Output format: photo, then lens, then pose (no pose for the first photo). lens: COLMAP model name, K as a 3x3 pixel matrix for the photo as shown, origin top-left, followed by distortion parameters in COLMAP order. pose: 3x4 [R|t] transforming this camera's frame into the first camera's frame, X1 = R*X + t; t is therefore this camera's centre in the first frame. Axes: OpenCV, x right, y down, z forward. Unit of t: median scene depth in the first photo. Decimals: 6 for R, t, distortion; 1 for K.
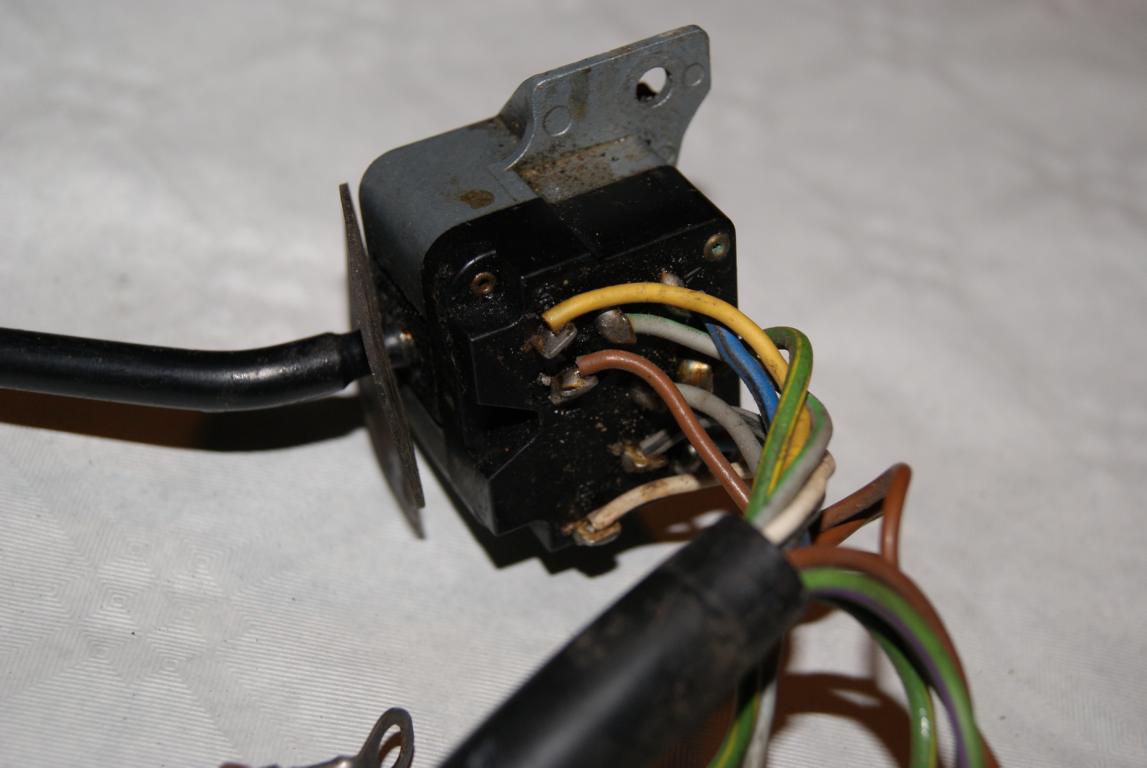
lens RADIAL K [[1986.4, 0, 573.5], [0, 1986.4, 384.0], [0, 0, 1]] dist [-0.029485, -0.007111]
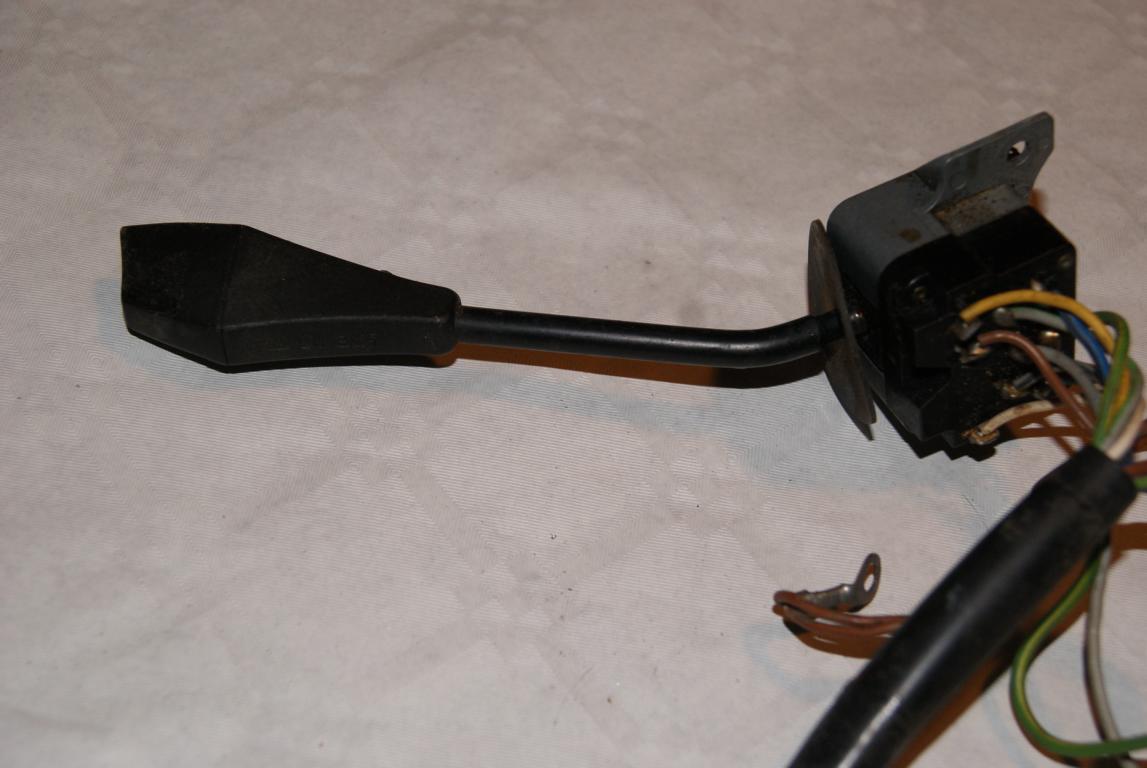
lens RADIAL K [[1775.6, 0, 573.5], [0, 1775.6, 384.0], [0, 0, 1]] dist [-0.037517, -0.068458]
pose [[0.992778, -0.027043, -0.116879, -0.150639], [0.041972, 0.990985, 0.127226, -0.163956], [0.112385, -0.131213, 0.984963, -0.435593]]
